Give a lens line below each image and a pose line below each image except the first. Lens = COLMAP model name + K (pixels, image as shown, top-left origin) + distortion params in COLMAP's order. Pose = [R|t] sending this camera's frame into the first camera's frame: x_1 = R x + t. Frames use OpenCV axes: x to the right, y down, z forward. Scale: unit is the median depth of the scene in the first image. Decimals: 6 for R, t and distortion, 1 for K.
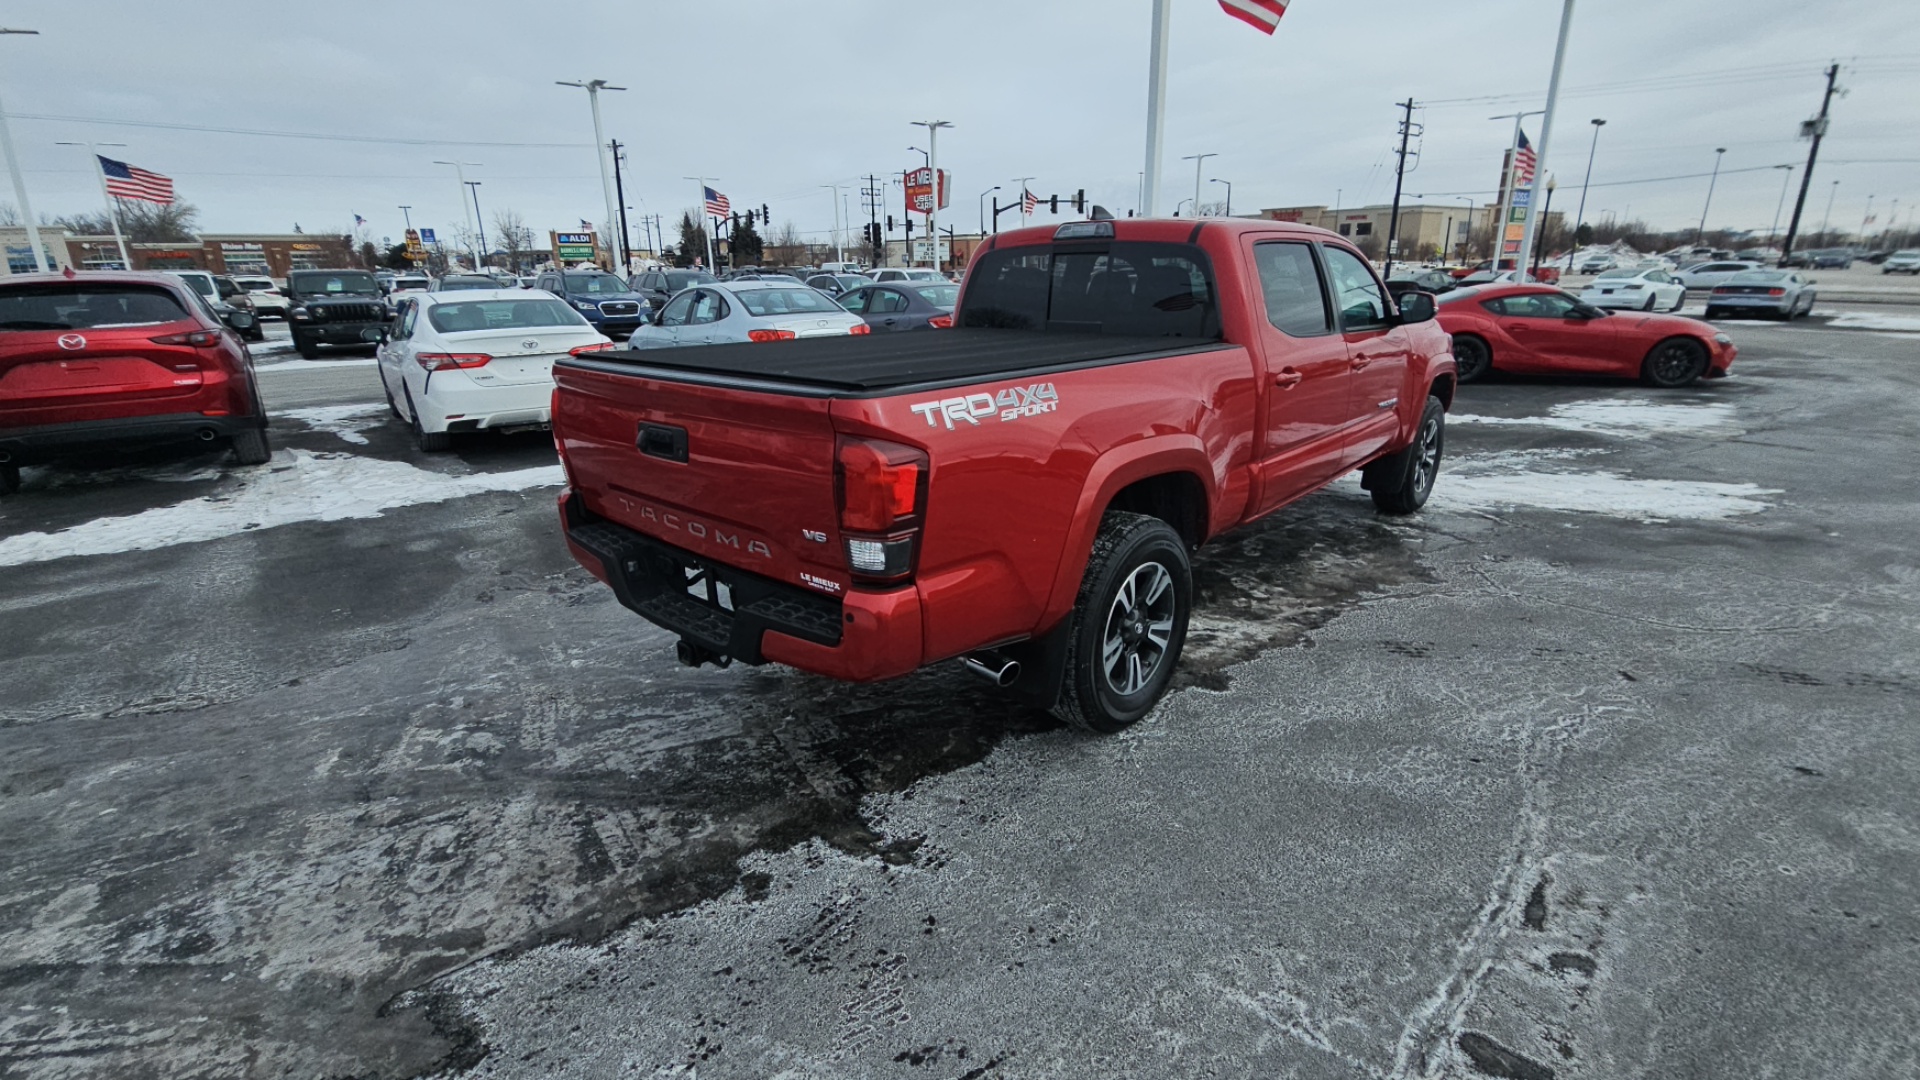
lens RADIAL K [[848.3, 0, 980.9], [0, 848.3, 545.0], [0, 0, 1]] dist [0.008523, -0.005515]
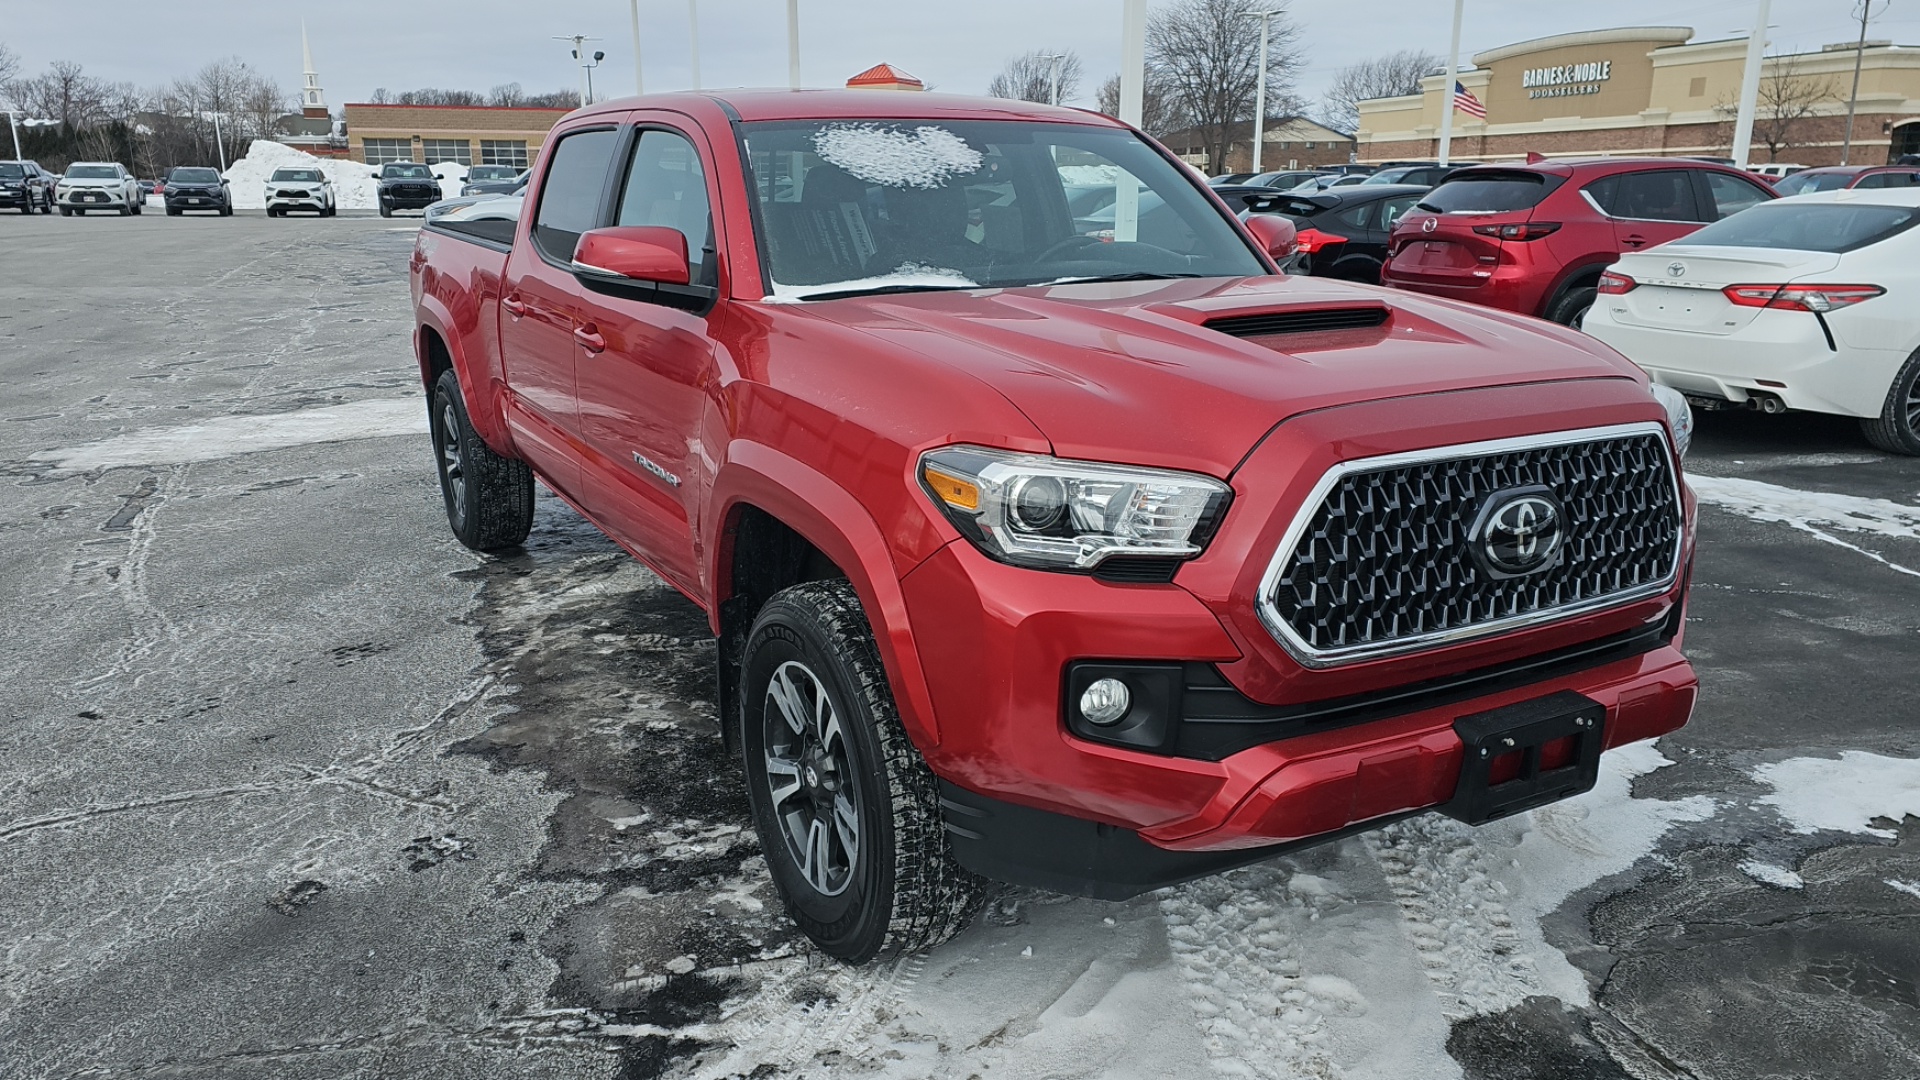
lens RADIAL K [[1365.6, 0, 951.7], [0, 1365.6, 555.2], [0, 0, 1]] dist [0.070558, -0.046658]
pose [[-0.337746, 0.263160, -0.903700, 1.389338], [-0.288033, 0.885163, 0.365410, -0.554828], [0.896083, 0.383711, -0.223162, 1.677058]]
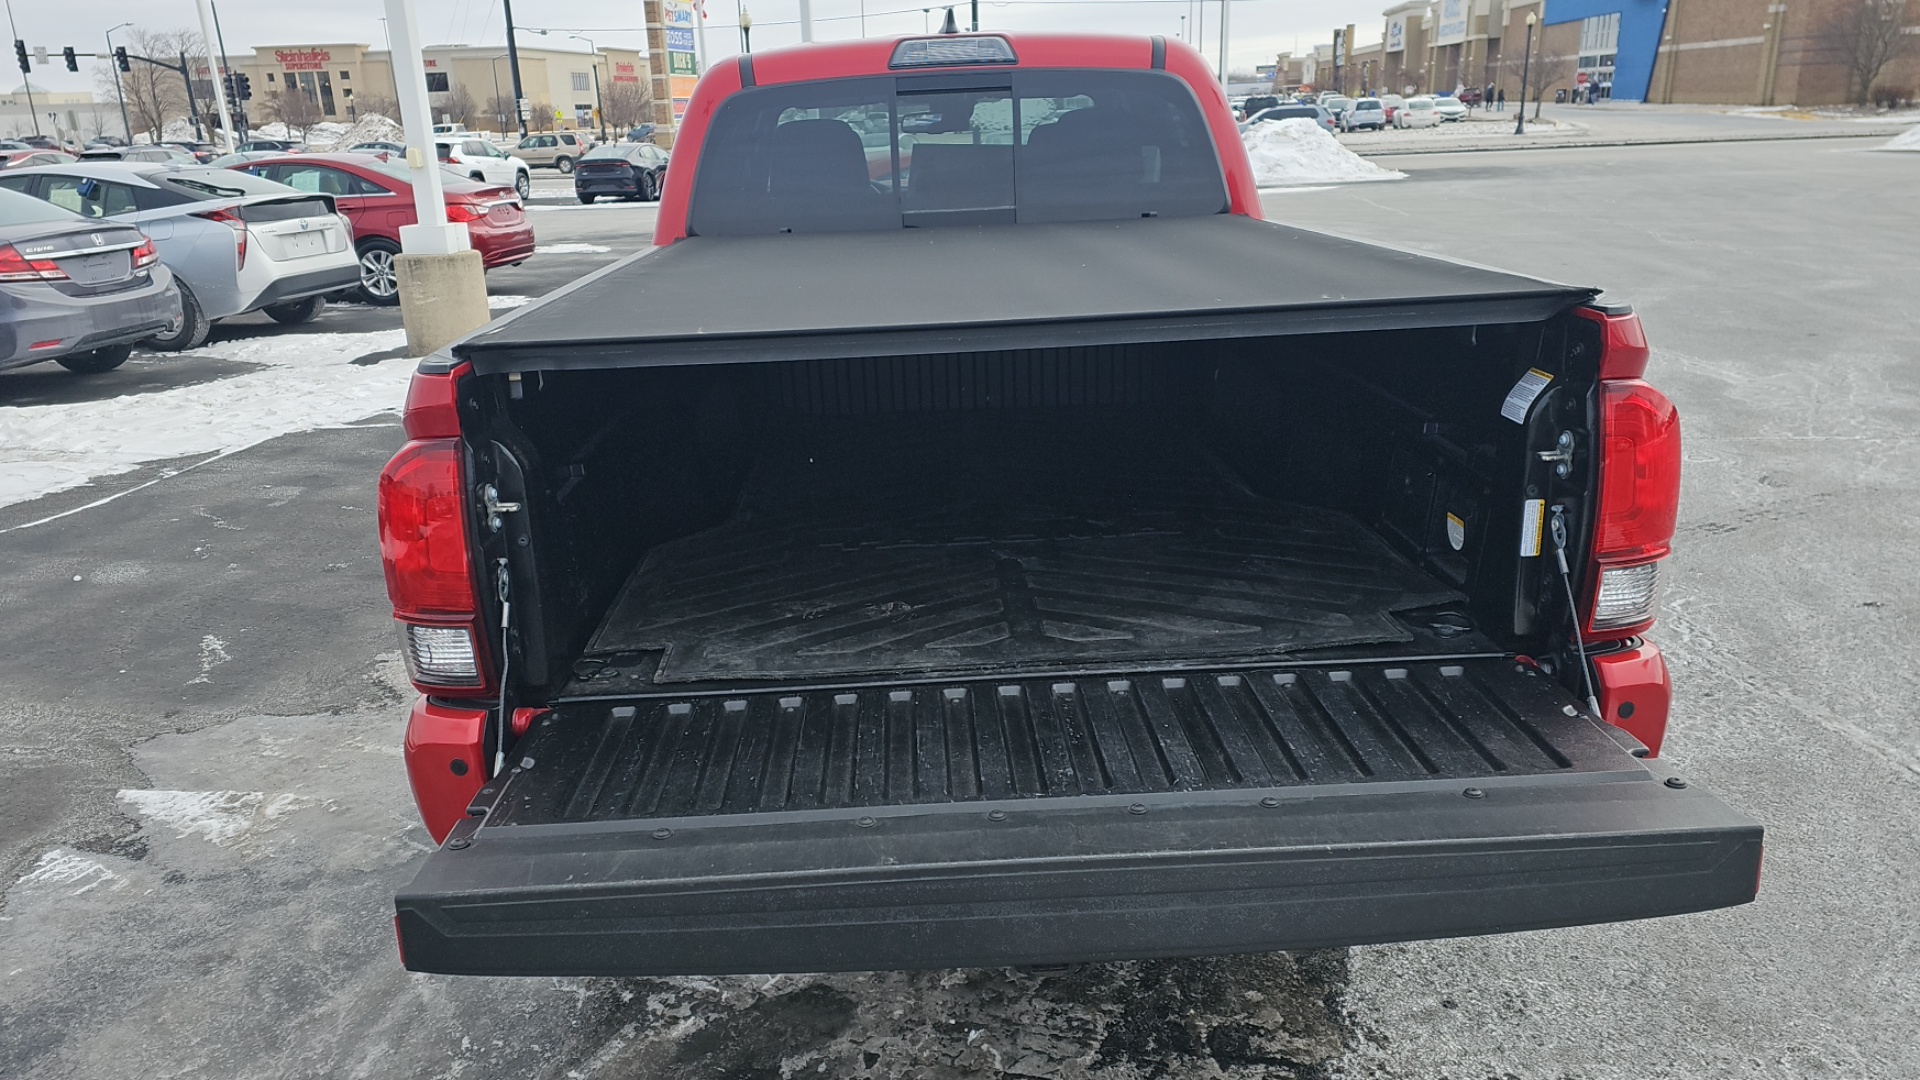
lens RADIAL K [[1365.6, 0, 939.1], [0, 1365.6, 554.8], [0, 0, 1]] dist [0.070558, -0.046658]
pose [[0.738960, -0.219863, 0.636866, -0.574011], [0.237448, 0.969594, 0.059218, -0.094886], [-0.630521, 0.107463, 0.768697, 0.321268]]
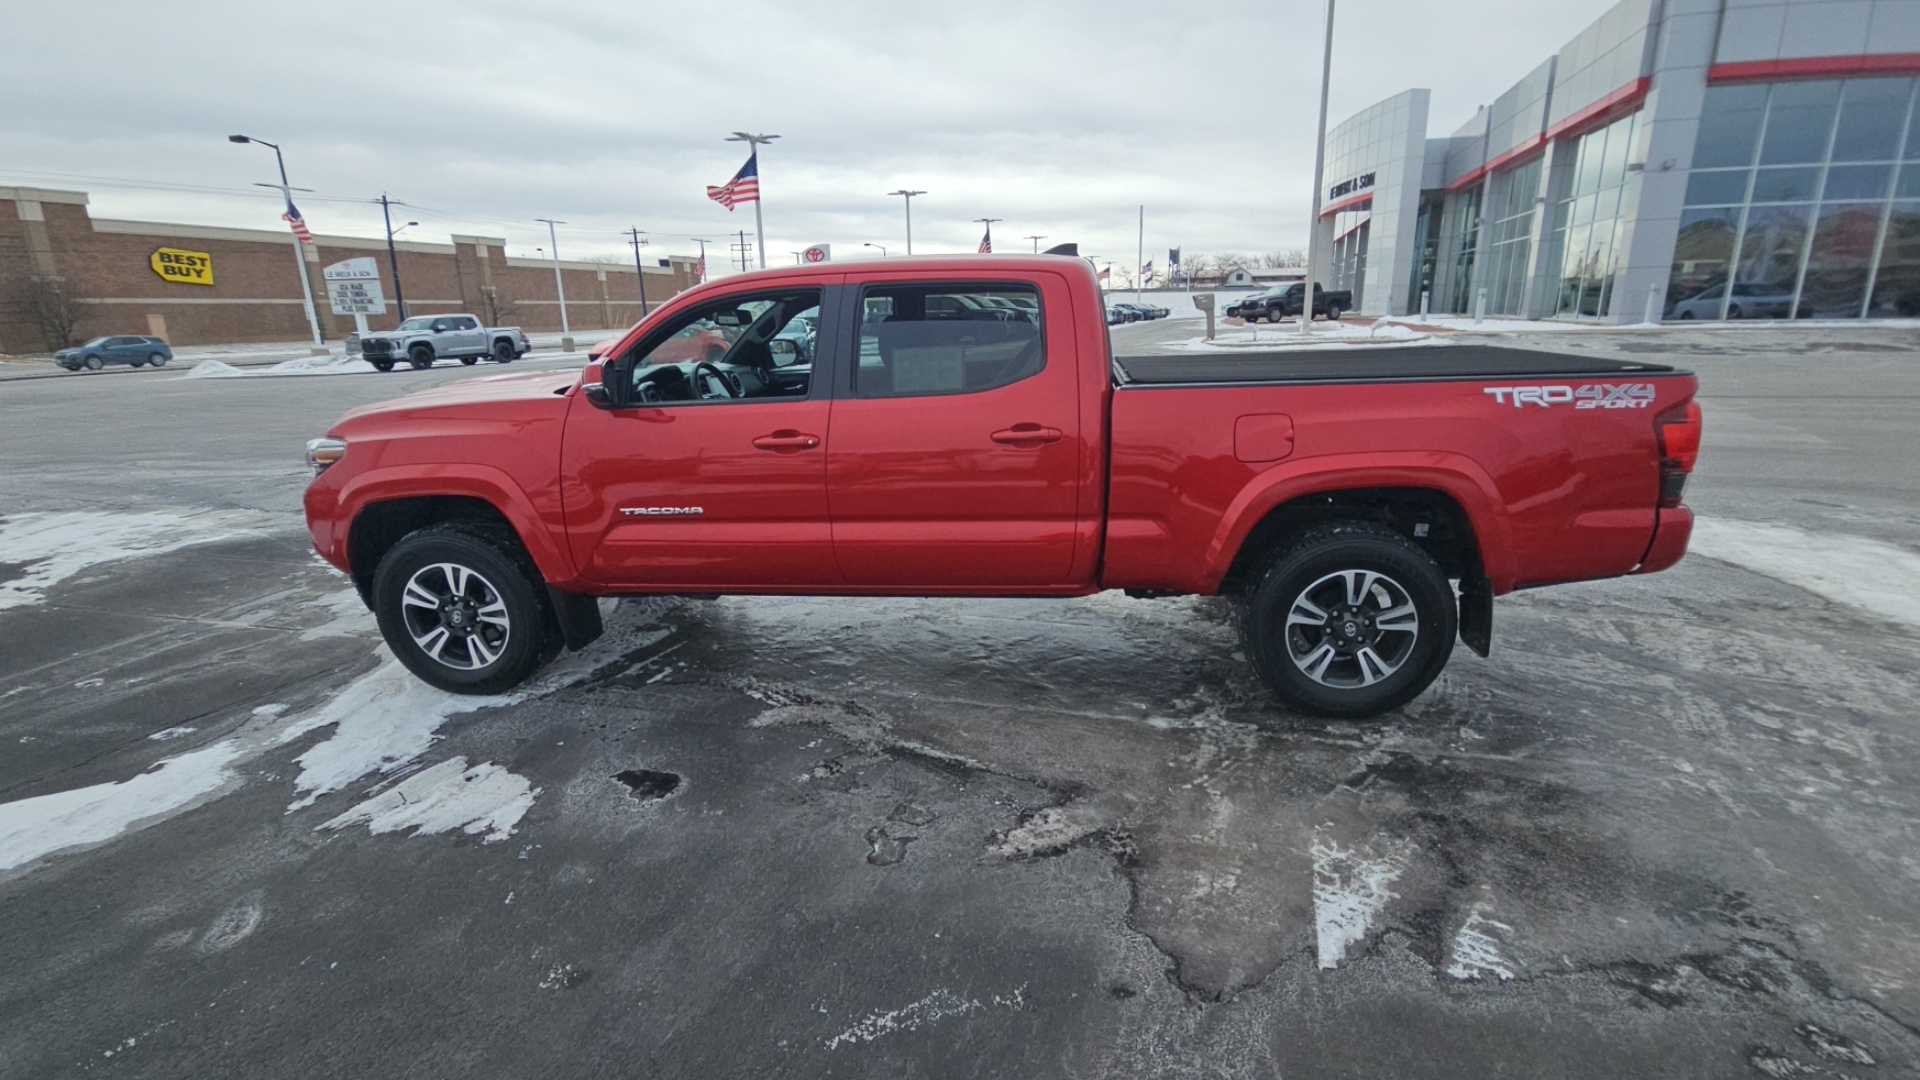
lens RADIAL K [[848.3, 0, 980.2], [0, 848.3, 545.7], [0, 0, 1]] dist [0.008523, -0.005515]
pose [[-0.567010, -0.198293, 0.799487, -0.679543], [0.284825, 0.863522, 0.416179, -0.550662], [-0.772900, 0.463692, -0.433146, 1.716105]]
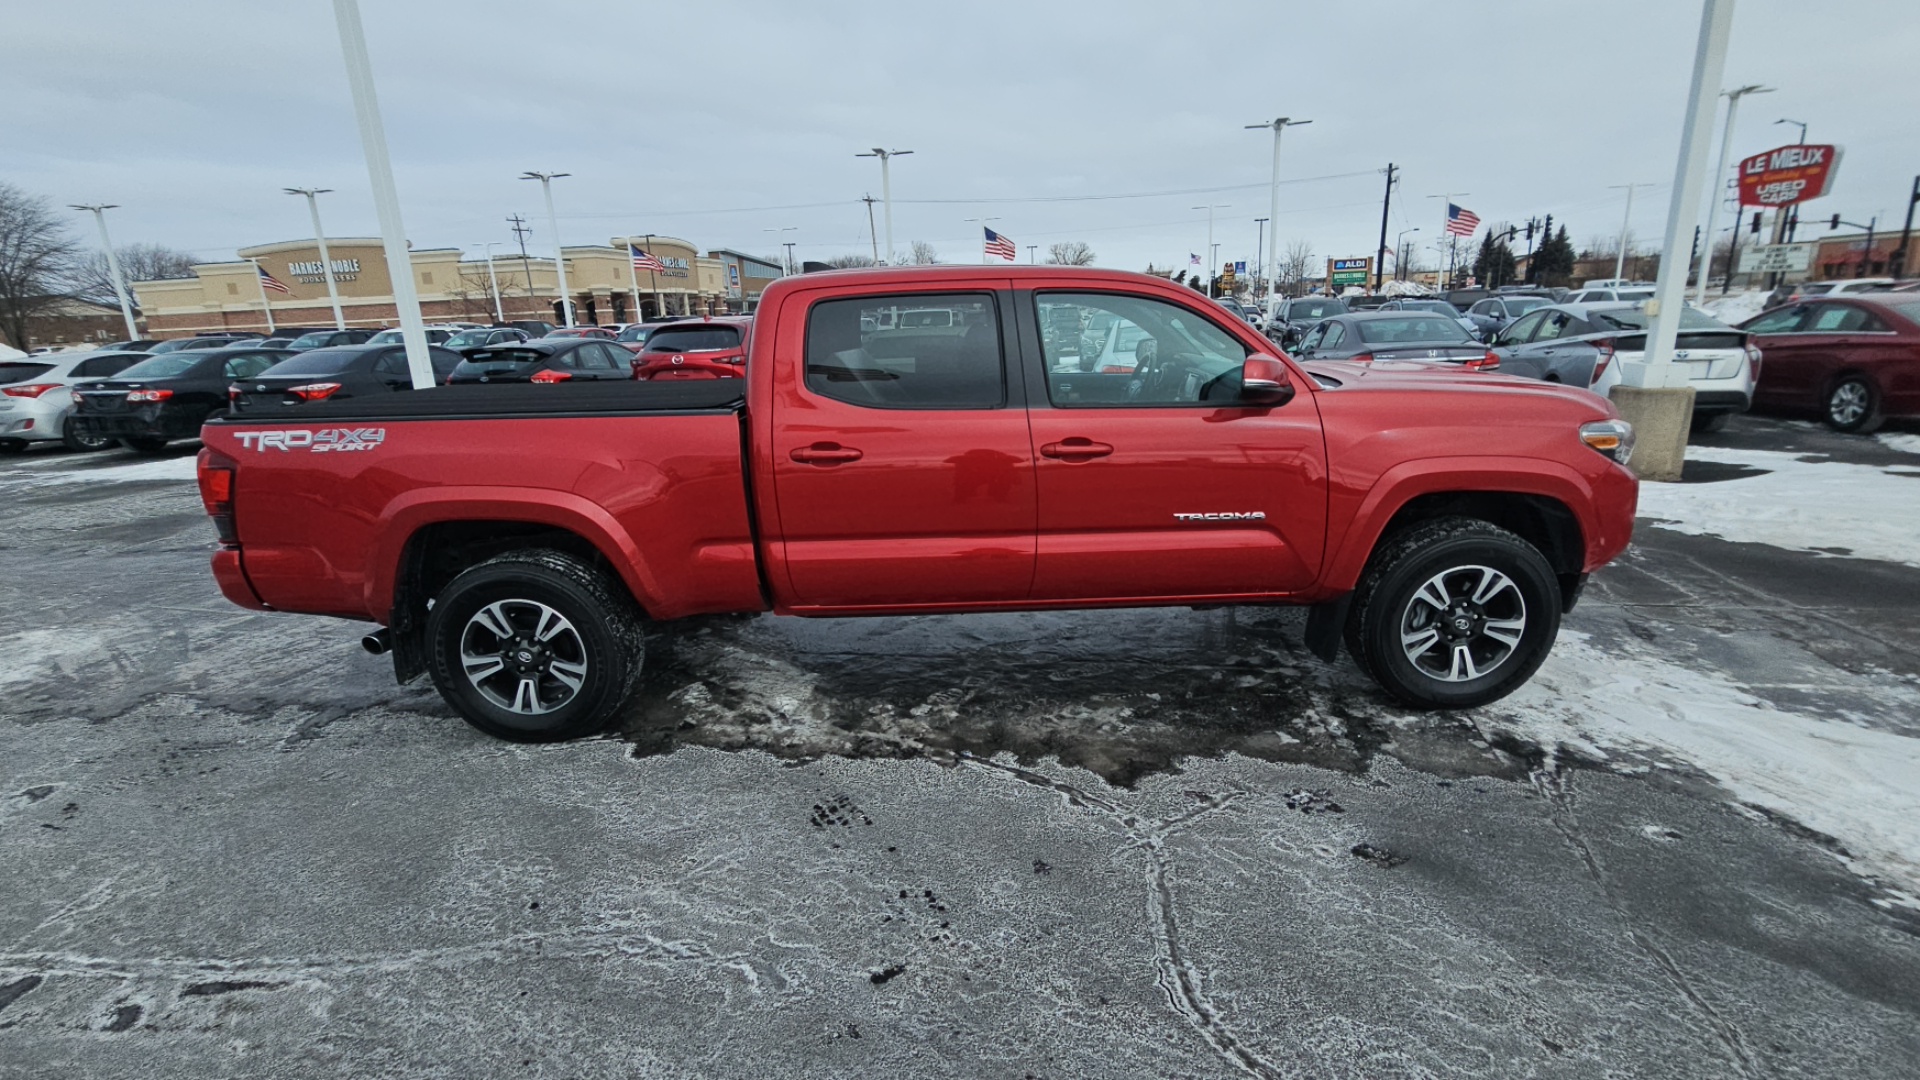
lens RADIAL K [[848.3, 0, 981.5], [0, 848.3, 546.4], [0, 0, 1]] dist [0.008523, -0.005515]
pose [[0.660503, 0.190902, -0.726149, 1.072604], [-0.207750, 0.975845, 0.067578, -0.190797], [0.721509, 0.106222, 0.684208, 0.519640]]
